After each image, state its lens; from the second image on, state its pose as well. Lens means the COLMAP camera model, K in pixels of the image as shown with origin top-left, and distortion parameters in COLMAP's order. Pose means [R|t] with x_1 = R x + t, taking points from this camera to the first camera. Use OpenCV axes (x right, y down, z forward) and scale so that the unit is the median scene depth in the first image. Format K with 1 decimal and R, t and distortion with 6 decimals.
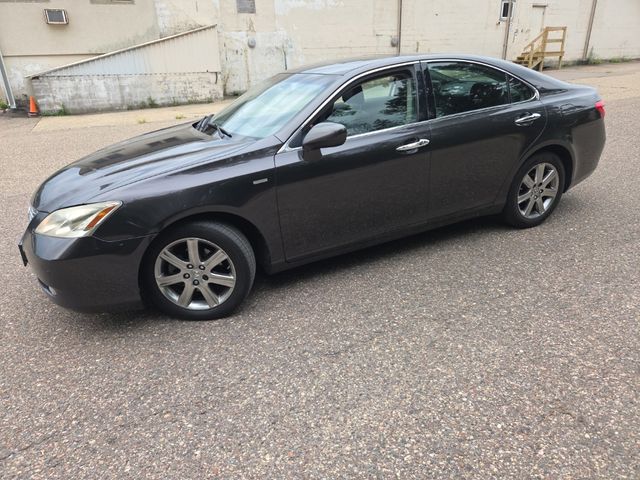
lens RADIAL K [[427.8, 0, 312.0], [0, 427.8, 242.4], [0, 0, 1]] dist [0.068326, -0.054210]
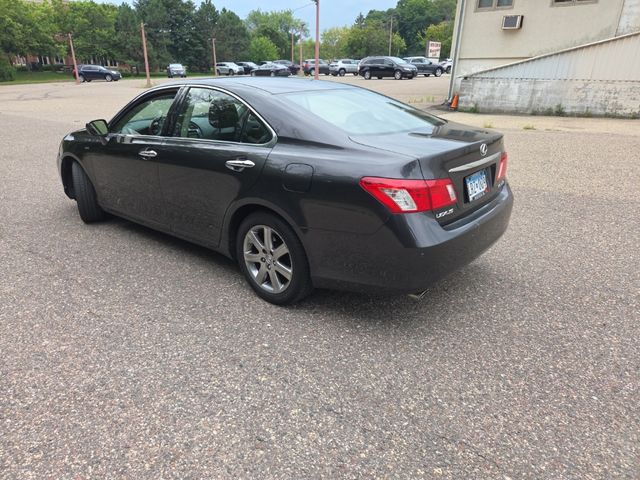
lens RADIAL K [[427.8, 0, 318.6], [0, 427.8, 242.7], [0, 0, 1]] dist [0.068326, -0.054210]
pose [[0.406288, 0.377800, -0.831984, 0.318099], [-0.372836, 0.899820, 0.226535, -0.095085], [0.834220, 0.218155, 0.506443, 0.178869]]
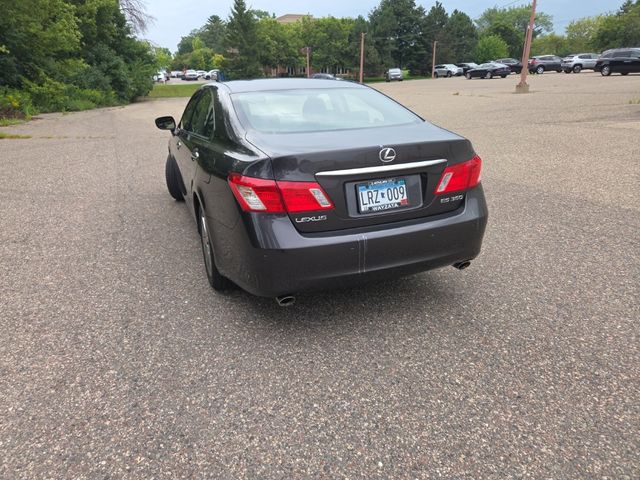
lens RADIAL K [[427.8, 0, 310.7], [0, 427.8, 230.7], [0, 0, 1]] dist [0.068326, -0.054210]
pose [[-0.082766, 0.376173, -0.922846, 0.340890], [-0.358545, 0.852774, 0.379766, -0.143513], [0.929836, 0.362313, 0.064294, 0.299122]]
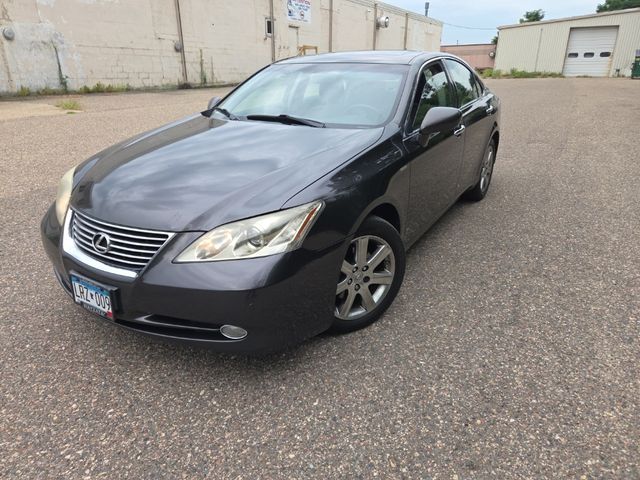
lens RADIAL K [[427.8, 0, 311.8], [0, 427.8, 234.5], [0, 0, 1]] dist [0.068326, -0.054210]
pose [[0.852695, -0.146381, 0.501482, -0.146427], [0.164166, 0.986394, 0.008785, -0.007066], [-0.495945, 0.074835, 0.865123, 0.051253]]
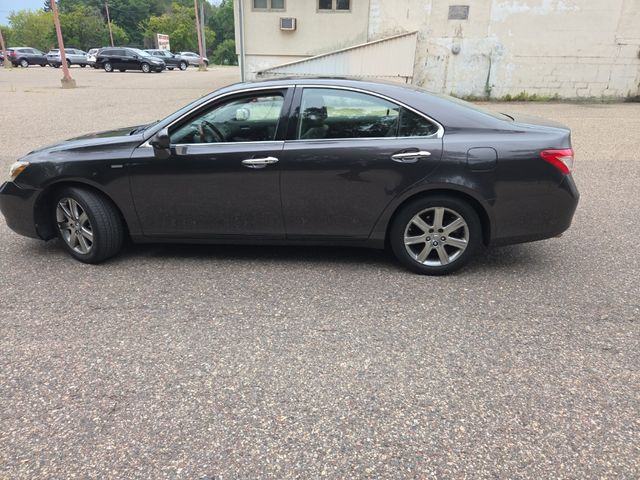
lens RADIAL K [[427.8, 0, 323.1], [0, 427.8, 234.3], [0, 0, 1]] dist [0.068326, -0.054210]
pose [[0.853551, 0.235172, -0.464913, 0.194279], [-0.243449, 0.968952, 0.043179, -0.027895], [0.460633, 0.076327, 0.884303, 0.027670]]
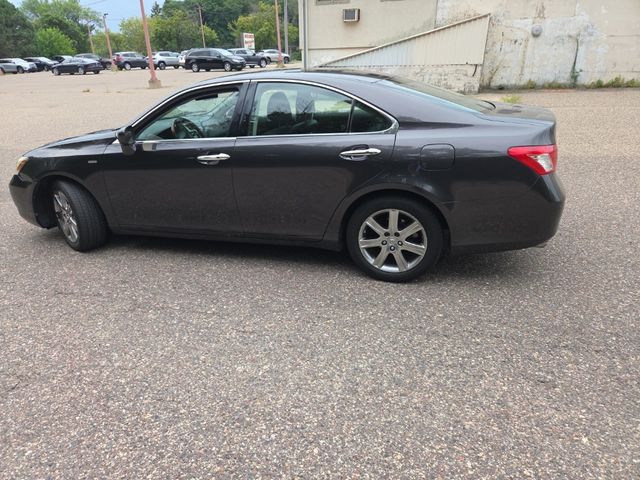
lens RADIAL K [[427.8, 0, 312.7], [0, 427.8, 239.9], [0, 0, 1]] dist [0.068326, -0.054210]
pose [[0.730223, 0.281885, -0.622347, 0.244023], [-0.266676, 0.956258, 0.120226, -0.047454], [0.629014, 0.078174, 0.773454, 0.070871]]
